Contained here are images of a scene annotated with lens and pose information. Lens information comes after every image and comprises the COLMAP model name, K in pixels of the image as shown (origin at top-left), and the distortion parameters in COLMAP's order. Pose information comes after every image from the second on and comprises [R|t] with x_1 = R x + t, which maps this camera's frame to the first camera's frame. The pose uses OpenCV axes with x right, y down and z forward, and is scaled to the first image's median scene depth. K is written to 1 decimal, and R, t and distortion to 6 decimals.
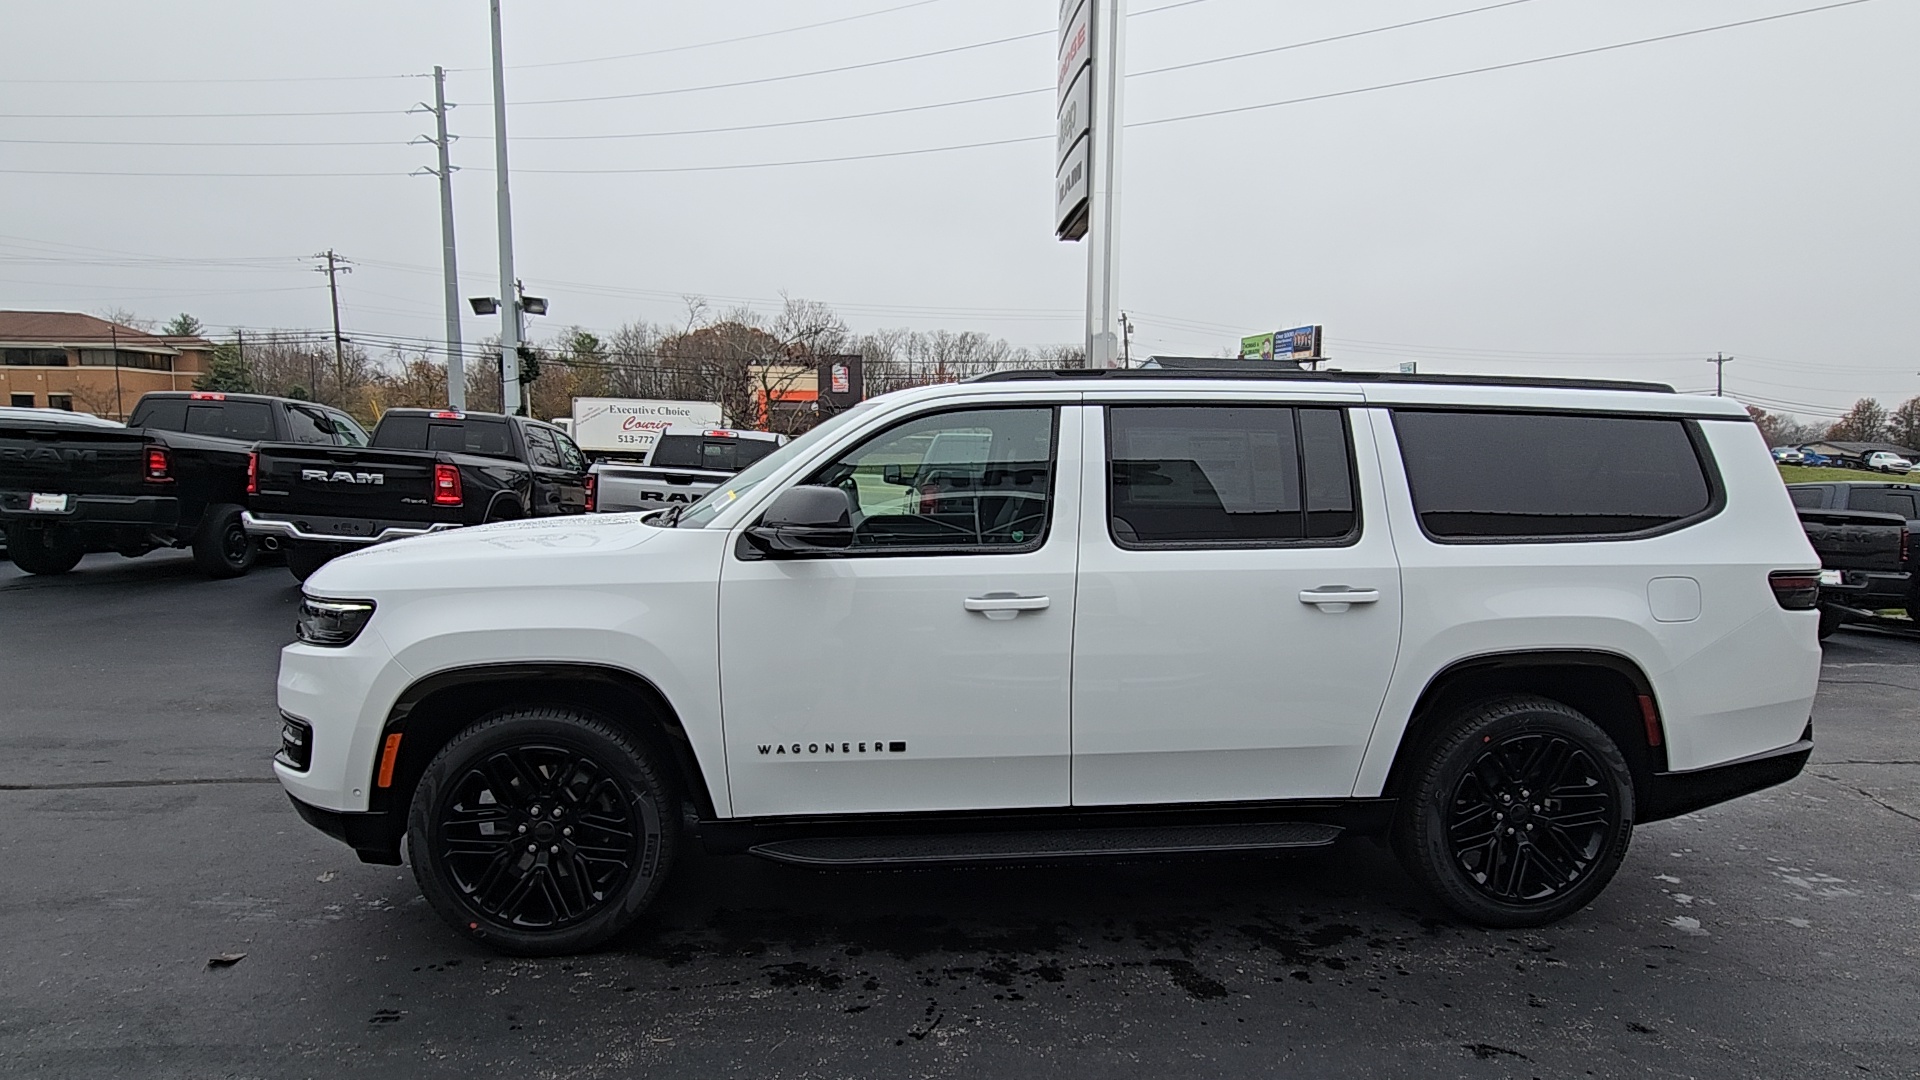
lens RADIAL K [[967.4, 0, 950.7], [0, 967.4, 536.0], [0, 0, 1]] dist [0.000134, 0.000424]
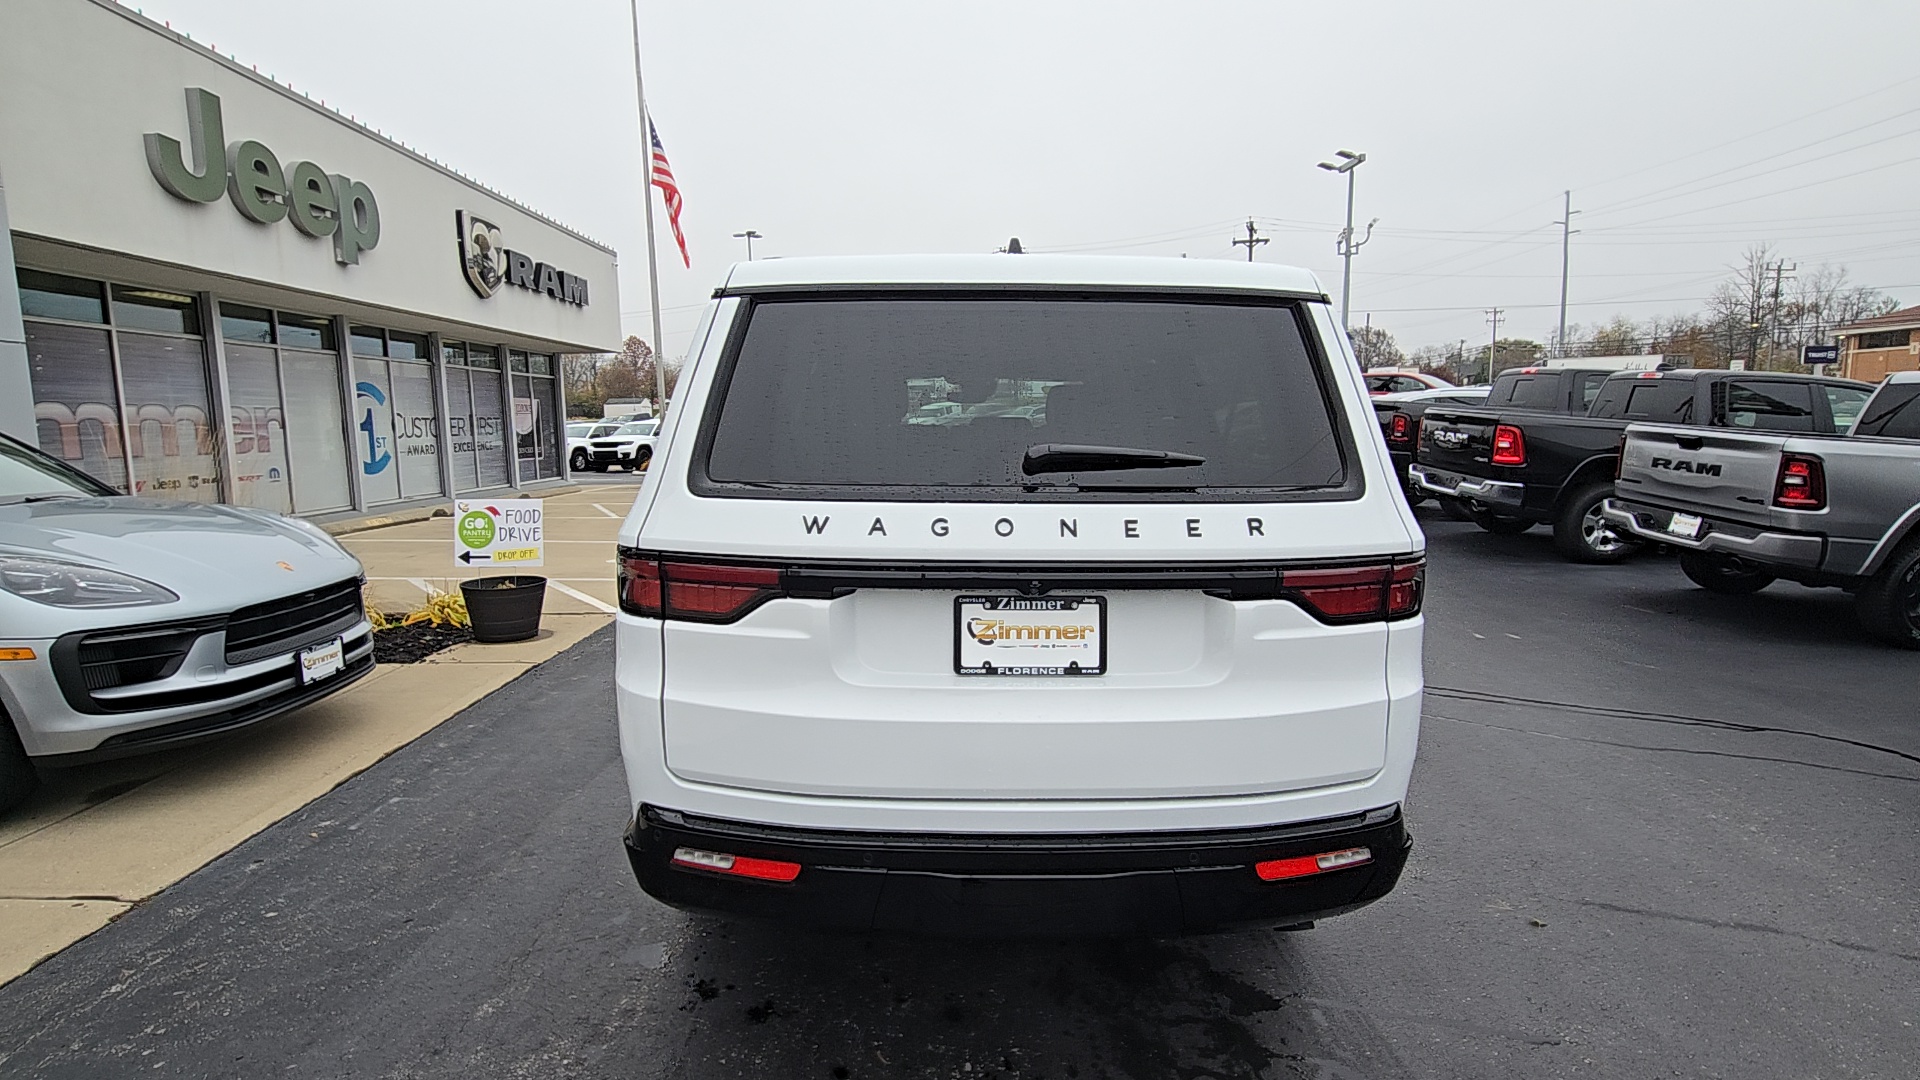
lens RADIAL K [[967.4, 0, 949.3], [0, 967.4, 541.4], [0, 0, 1]] dist [0.000134, 0.000424]
pose [[-0.075770, 0.110669, -0.990965, 0.550229], [-0.085245, 0.989464, 0.117019, -0.020223], [0.993475, 0.093341, -0.065538, 0.463229]]
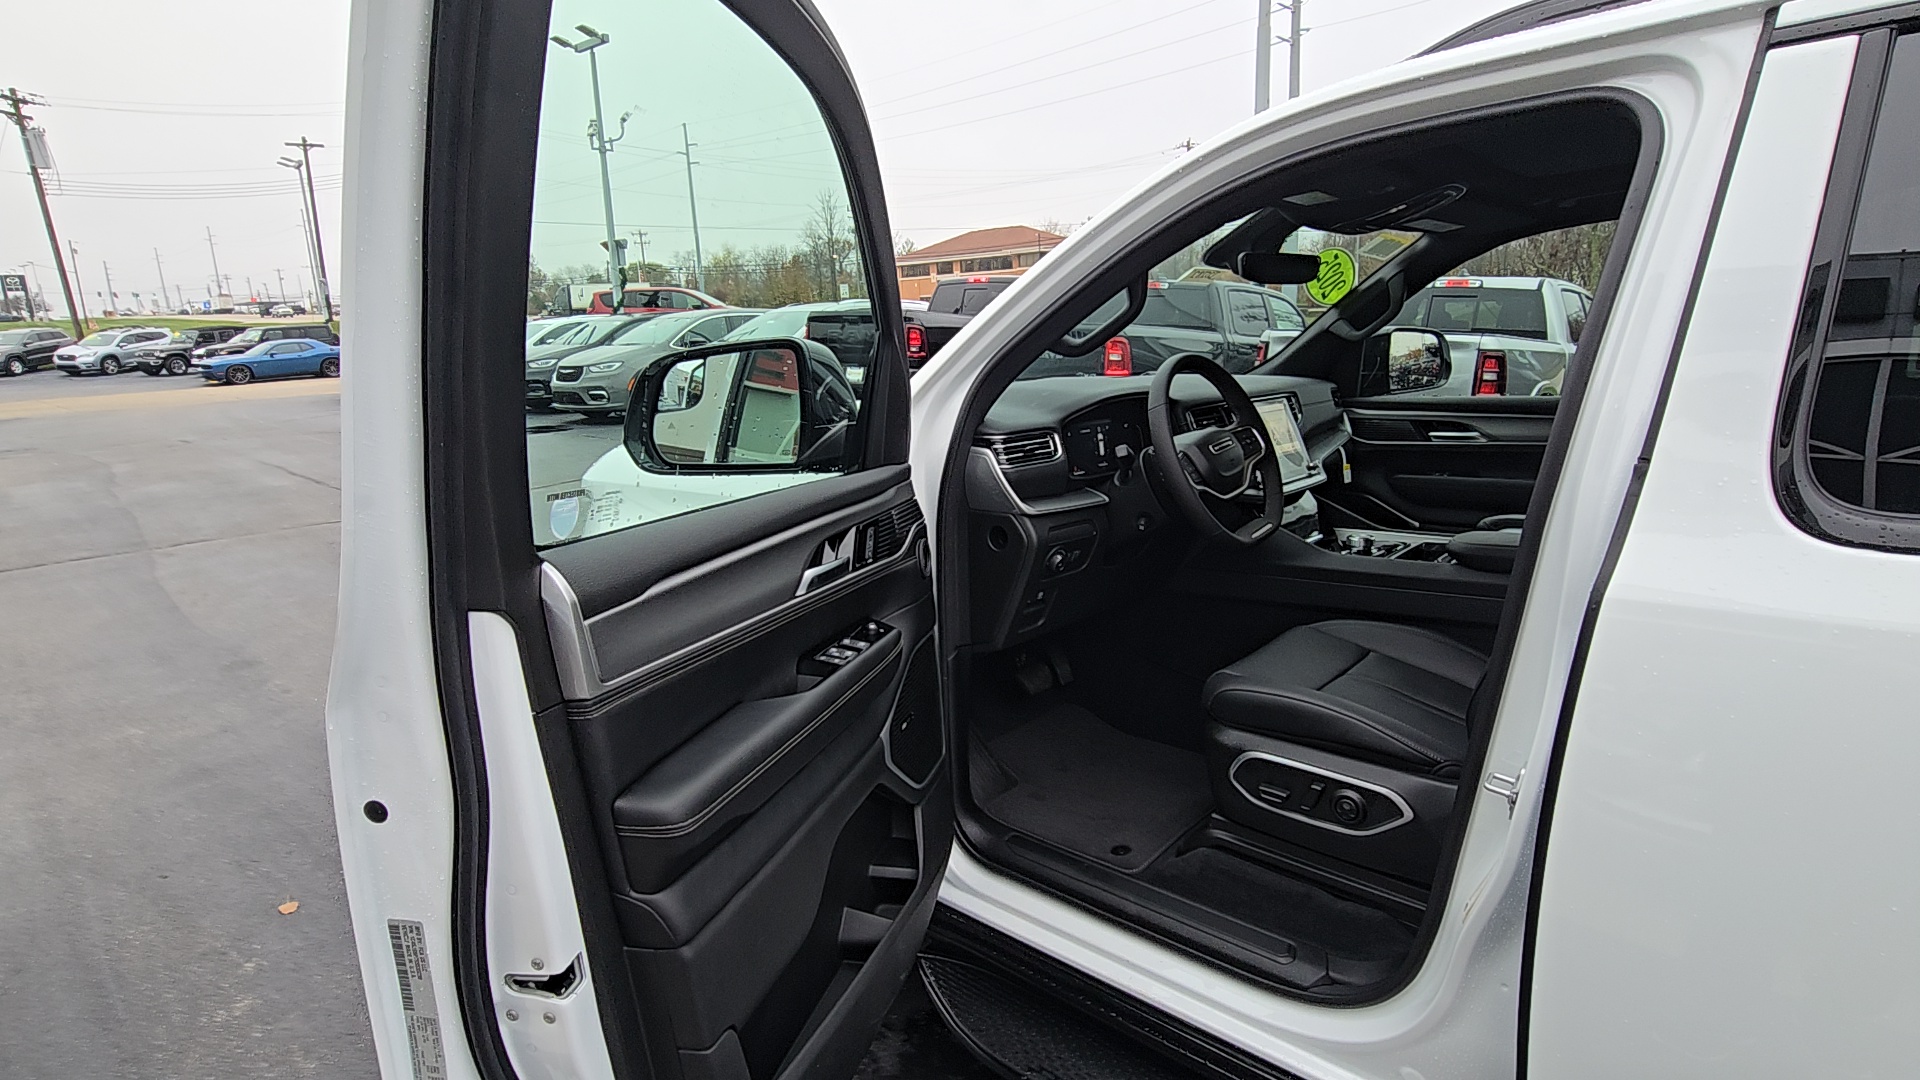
lens RADIAL K [[967.4, 0, 948.3], [0, 967.4, 541.5], [0, 0, 1]] dist [0.000134, 0.000424]
pose [[0.682384, 0.124948, -0.720236, 0.074171], [-0.026810, 0.988898, 0.146156, -0.006720], [0.730502, -0.080425, 0.678158, 0.212855]]
